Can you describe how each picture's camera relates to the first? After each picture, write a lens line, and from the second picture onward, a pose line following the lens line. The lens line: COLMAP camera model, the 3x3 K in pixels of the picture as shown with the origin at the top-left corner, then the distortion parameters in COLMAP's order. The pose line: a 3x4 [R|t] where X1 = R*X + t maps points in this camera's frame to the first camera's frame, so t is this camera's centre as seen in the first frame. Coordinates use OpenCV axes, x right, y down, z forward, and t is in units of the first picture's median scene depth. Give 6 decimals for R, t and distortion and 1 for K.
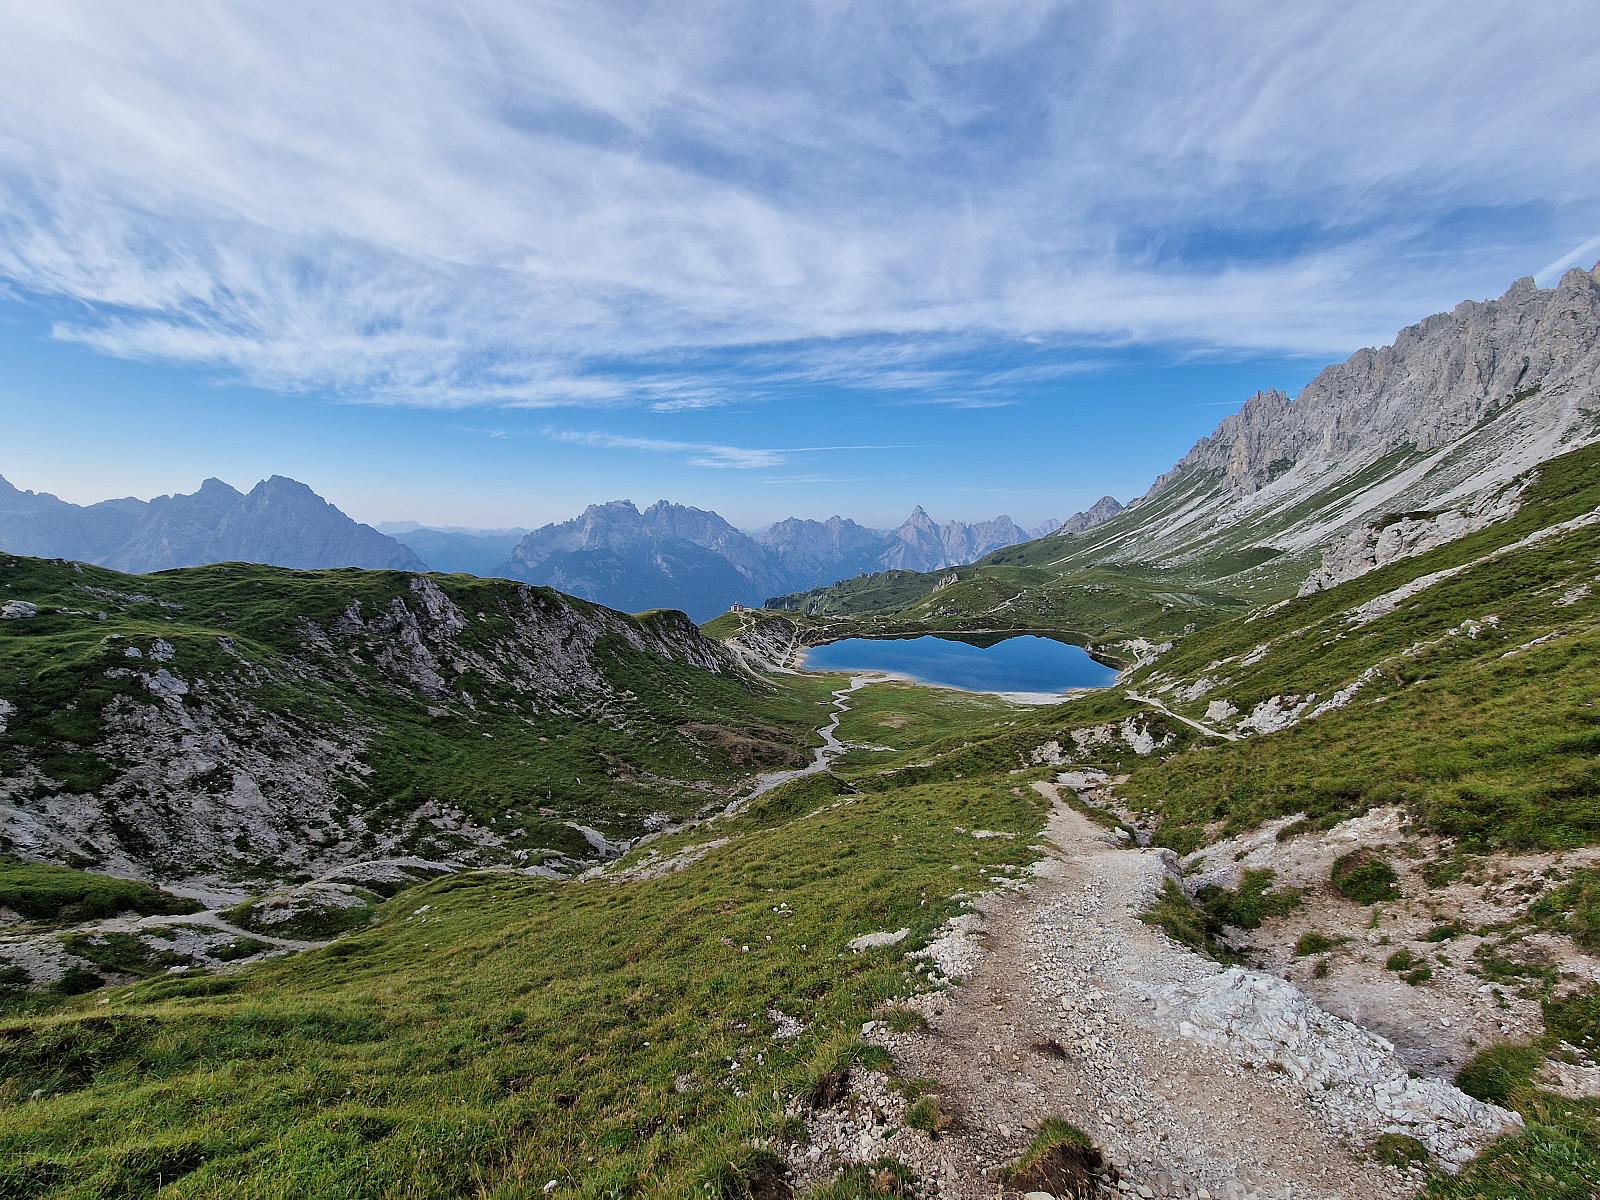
lens RADIAL K [[674.9, 0, 800.0], [0, 674.9, 600.0], [0, 0, 1]] dist [0.001248, 0.000039]
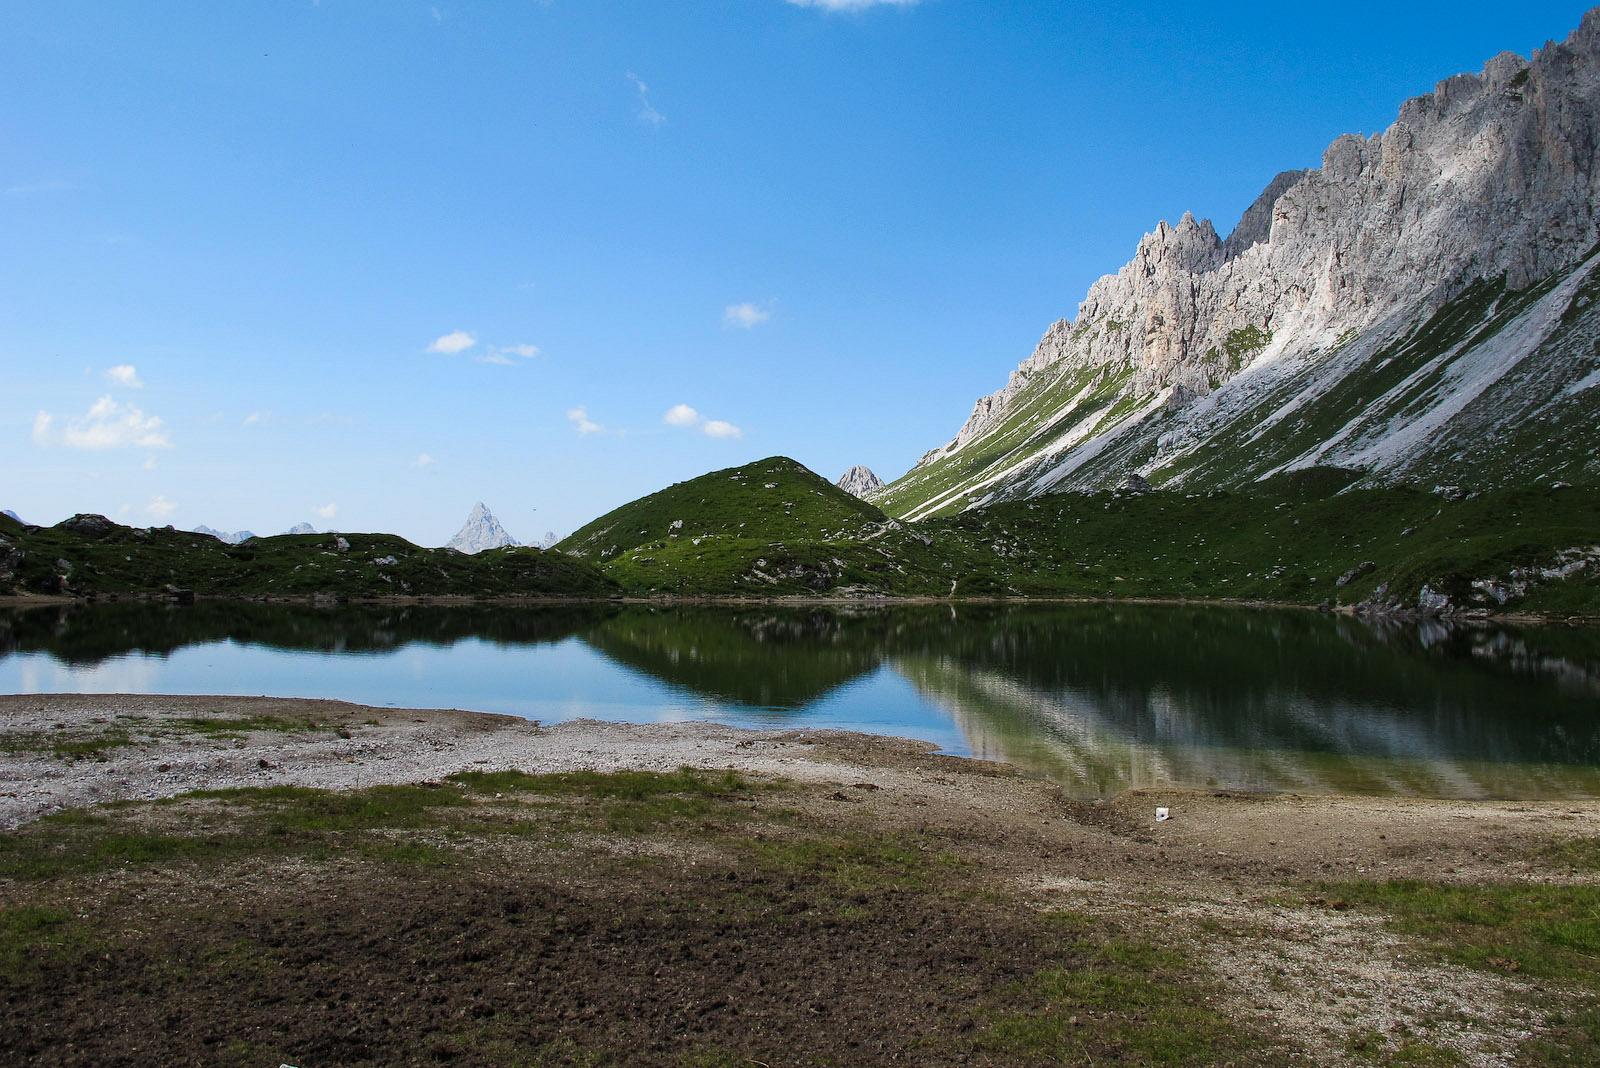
lens RADIAL K [[1239.9, 0, 800.0], [0, 1239.9, 534.0], [0, 0, 1]] dist [-0.071891, 0.076410]
pose [[0.909065, 0.004228, 0.416632, 0.055545], [0.058457, 0.988764, -0.137583, 0.053227], [-0.412532, 0.149427, 0.898604, 0.429119]]
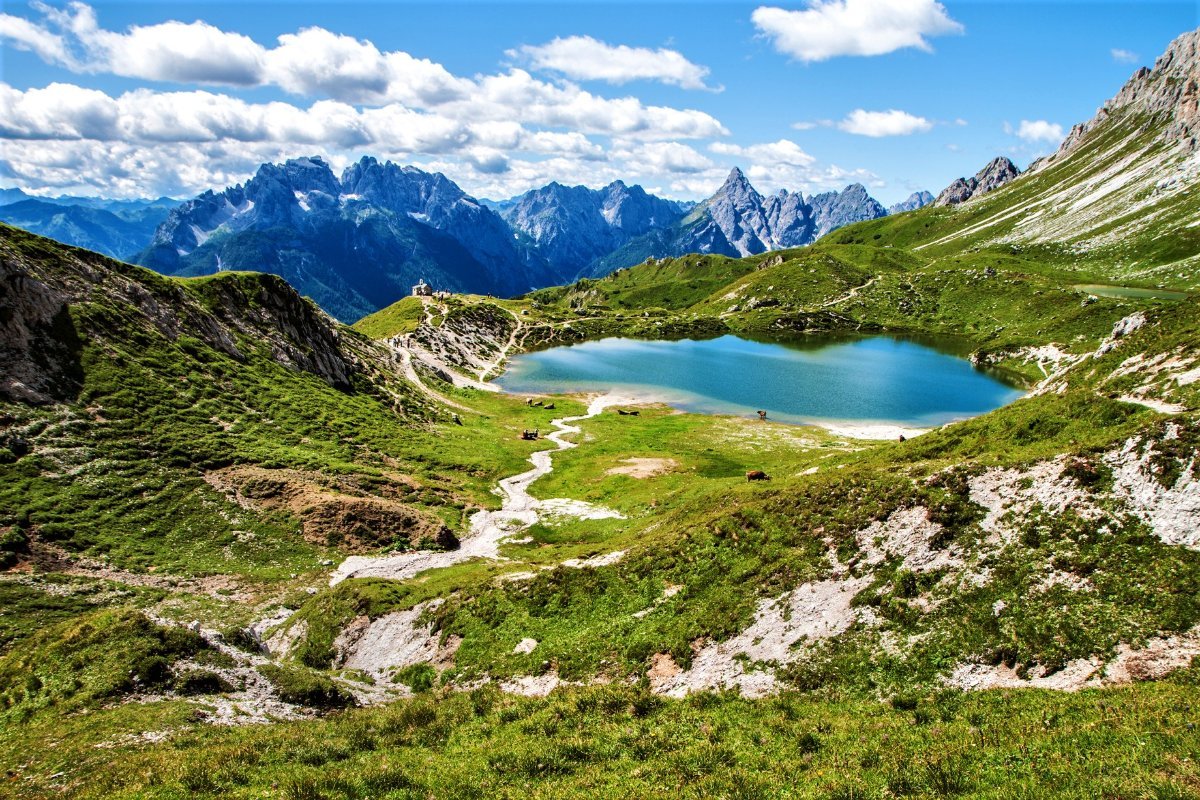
lens RADIAL K [[929.9, 0, 600.0], [0, 929.9, 400.0], [0, 0, 1]] dist [-0.071891, 0.076410]
pose [[0.999617, 0.005382, 0.027151, 0.026871], [-0.008056, 0.995018, 0.099374, 0.014723], [-0.026481, -0.099555, 0.994680, 0.072333]]
